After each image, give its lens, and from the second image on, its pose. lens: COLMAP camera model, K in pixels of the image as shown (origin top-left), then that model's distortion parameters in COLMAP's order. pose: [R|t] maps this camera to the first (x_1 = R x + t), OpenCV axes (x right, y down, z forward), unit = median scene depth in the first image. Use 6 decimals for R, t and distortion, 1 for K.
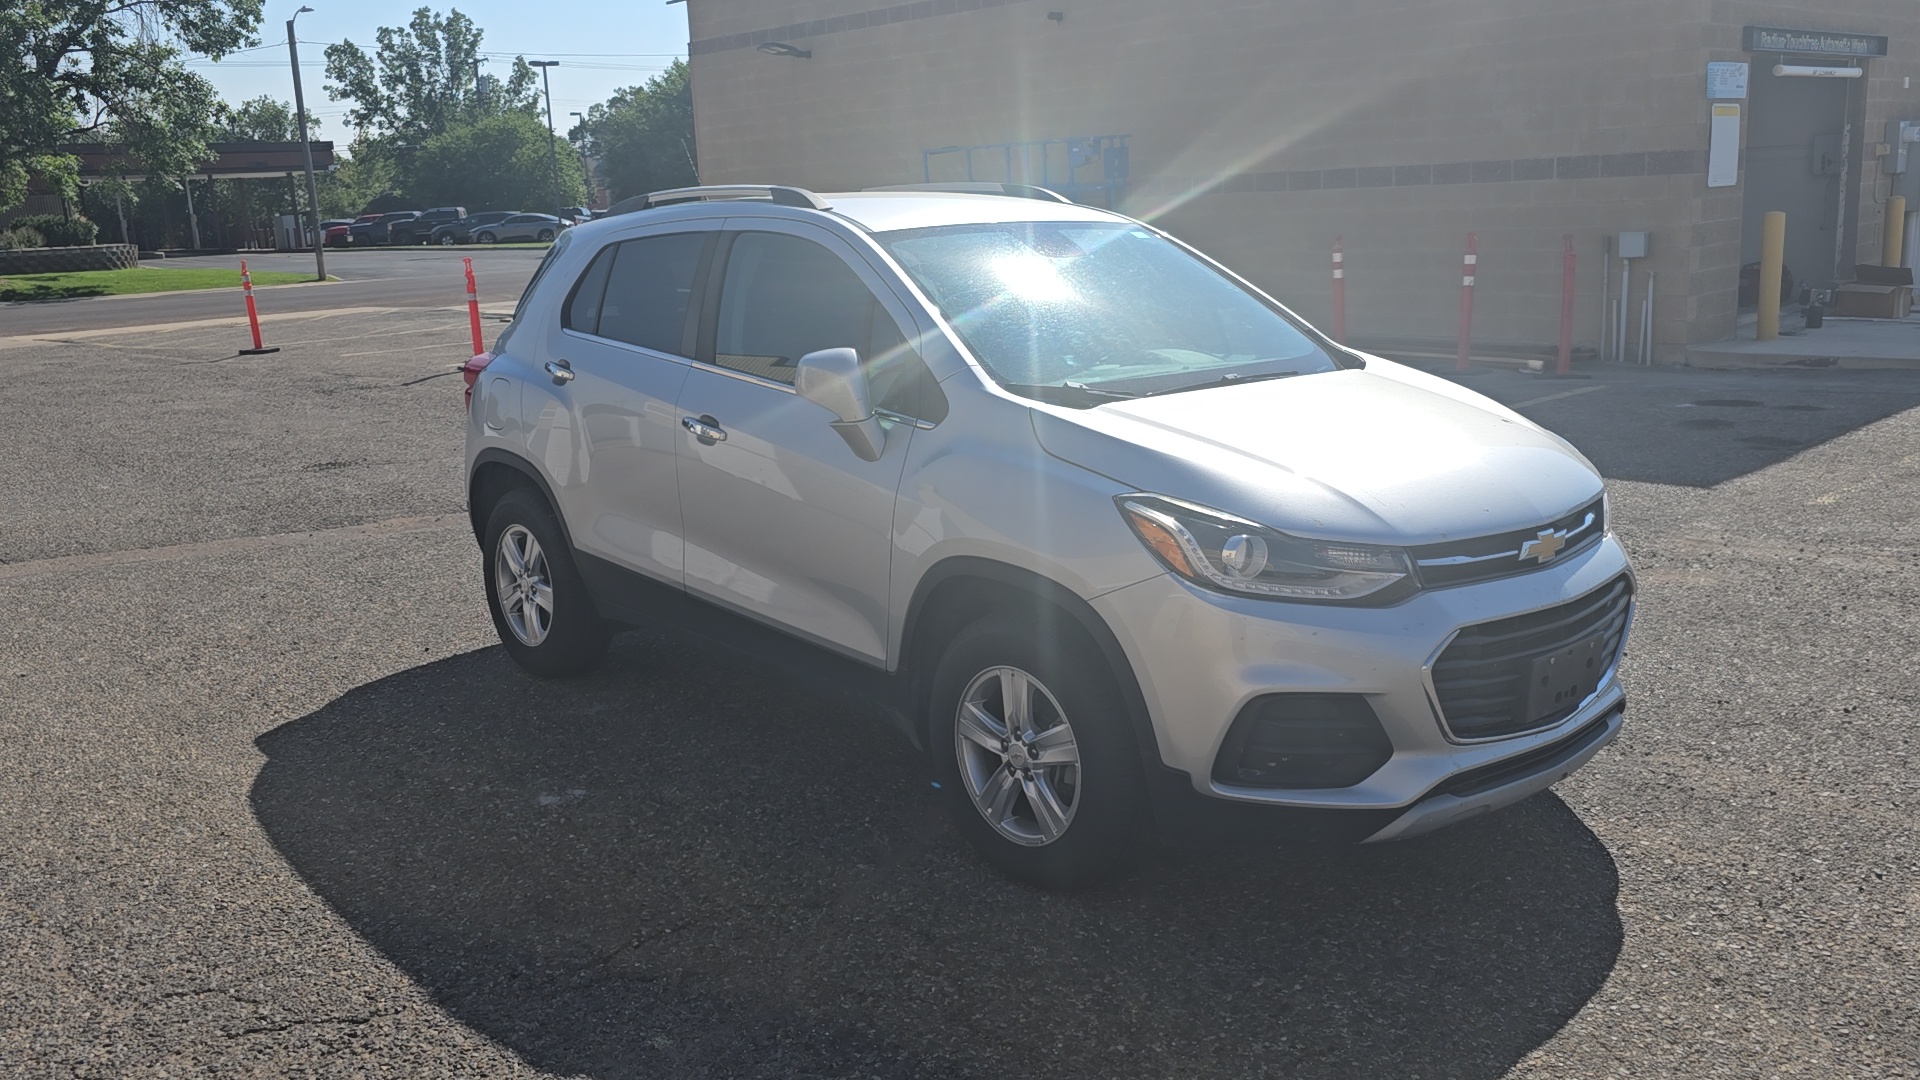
lens RADIAL K [[1712.7, 0, 960.0], [0, 1712.7, 540.0], [0, 0, 1]] dist [-0.001843, 0.010719]
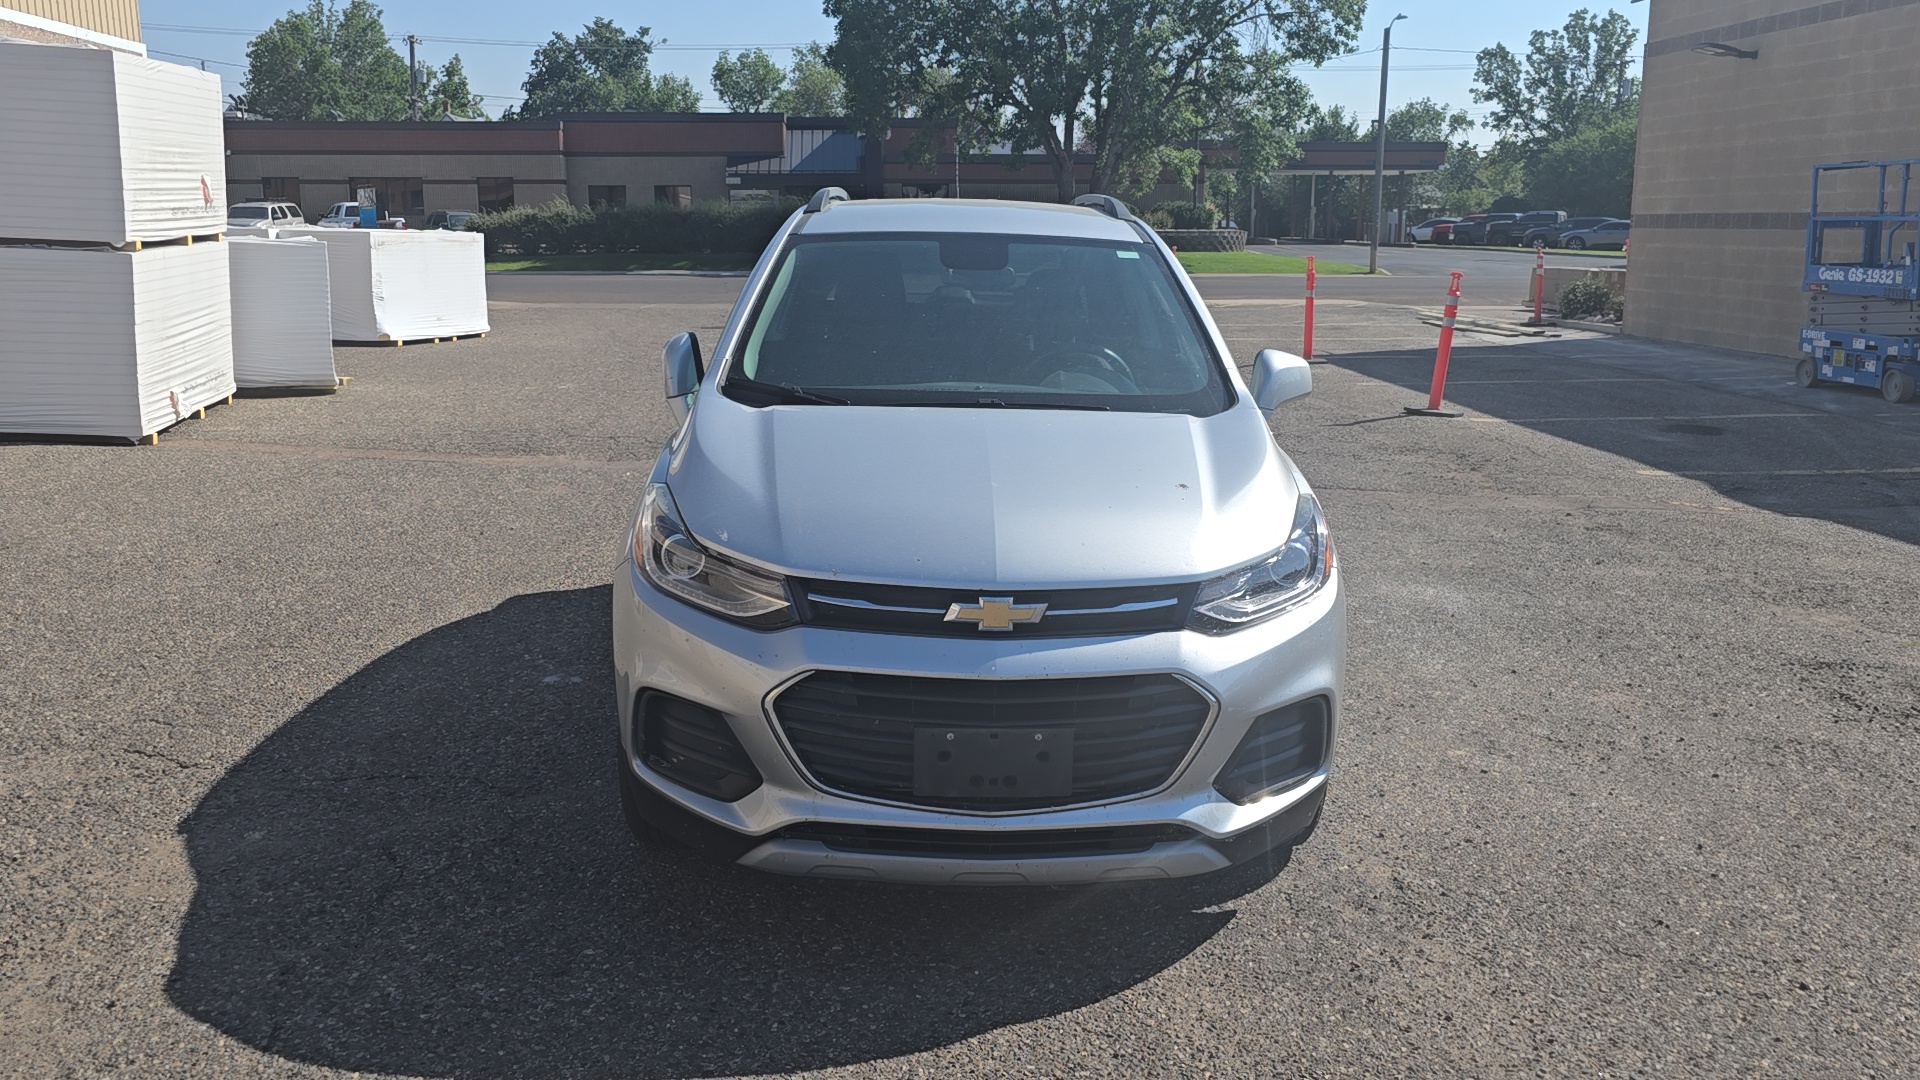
lens RADIAL K [[1712.7, 0, 960.0], [0, 1712.7, 540.0], [0, 0, 1]] dist [-0.001843, 0.010719]
pose [[0.745534, 0.168320, -0.644862, 0.110908], [-0.168647, 0.983737, 0.061797, -0.009079], [0.644777, 0.062683, 0.761797, 0.030852]]
